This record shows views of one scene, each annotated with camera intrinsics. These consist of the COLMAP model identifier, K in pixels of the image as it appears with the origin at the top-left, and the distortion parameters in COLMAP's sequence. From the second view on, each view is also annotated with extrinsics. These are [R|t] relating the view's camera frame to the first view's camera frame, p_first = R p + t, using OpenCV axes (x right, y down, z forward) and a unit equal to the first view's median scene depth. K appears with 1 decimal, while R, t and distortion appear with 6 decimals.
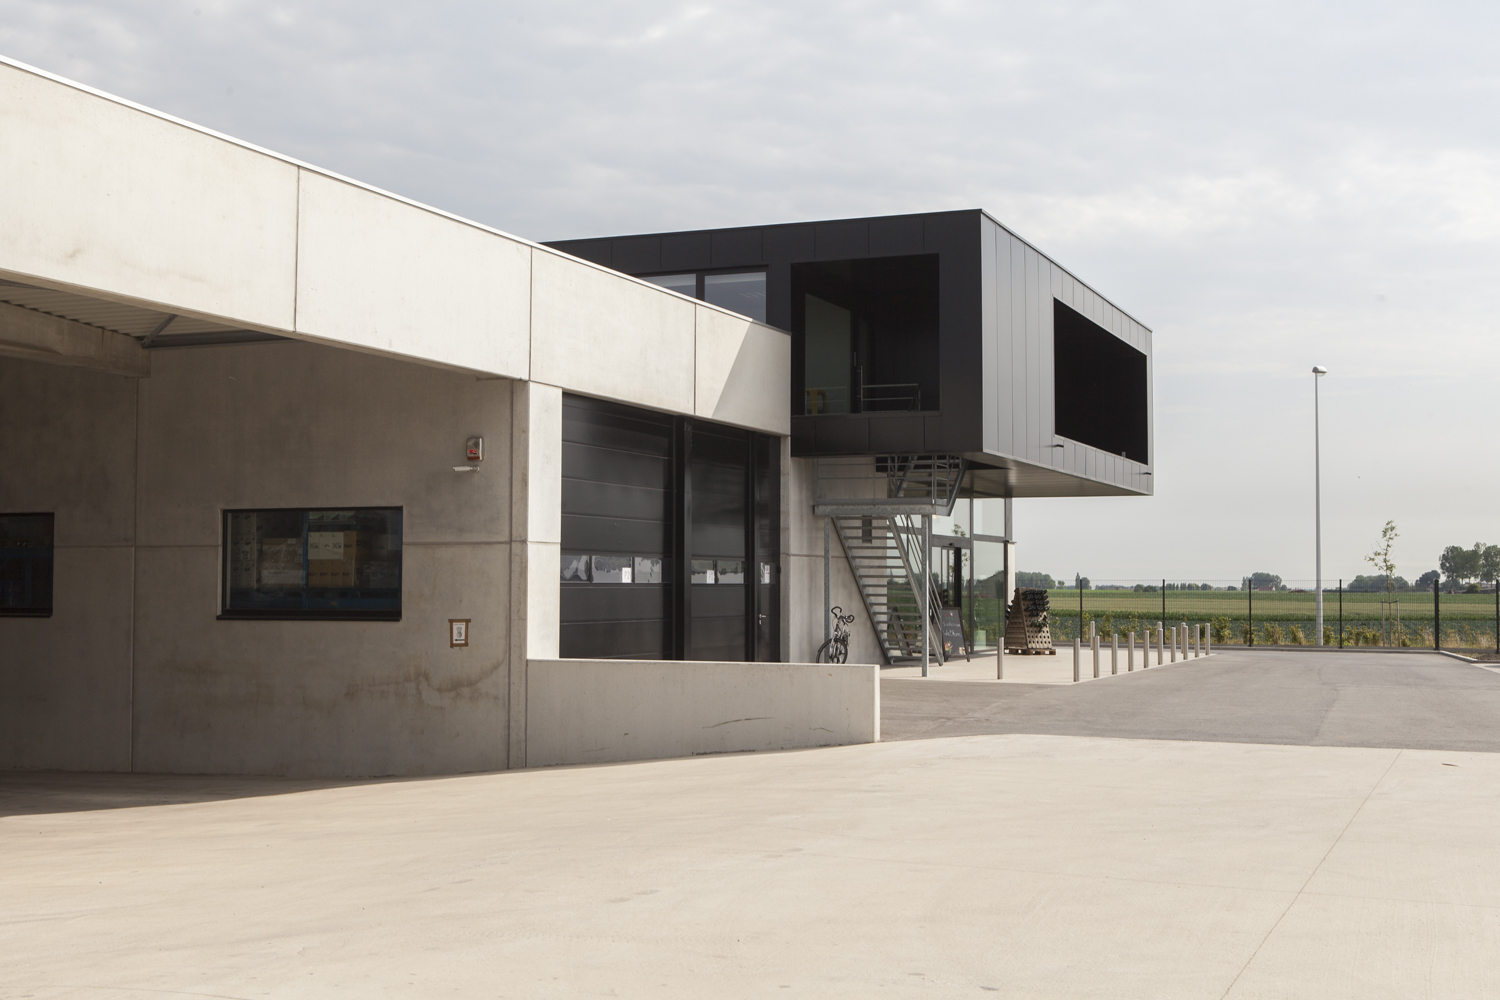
lens RADIAL K [[1870.9, 0, 749.0], [0, 1870.9, 501.9], [0, 0, 1]] dist [-0.024892, 0.000000]
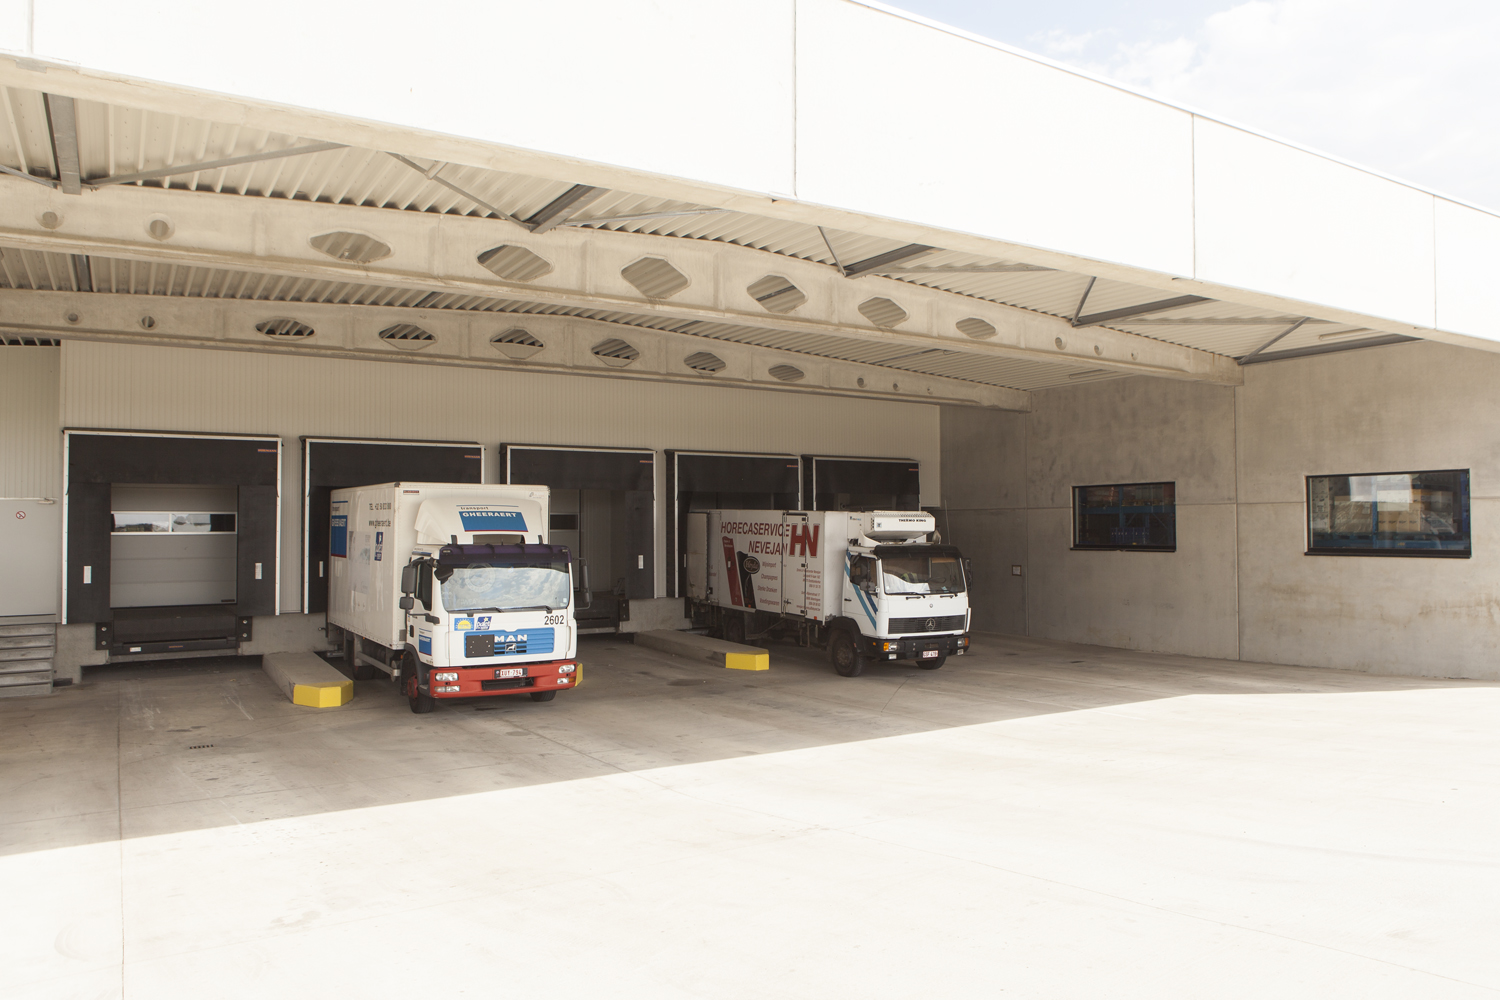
lens RADIAL K [[1045.3, 0, 750.5], [0, 1045.3, 499.9], [0, 0, 1]] dist [-0.001368, 0.000521]
pose [[0.808756, -0.017927, -0.587871, -0.159931], [0.029227, 0.999525, 0.009727, 0.002244], [0.587417, -0.025049, 0.808897, 0.128975]]
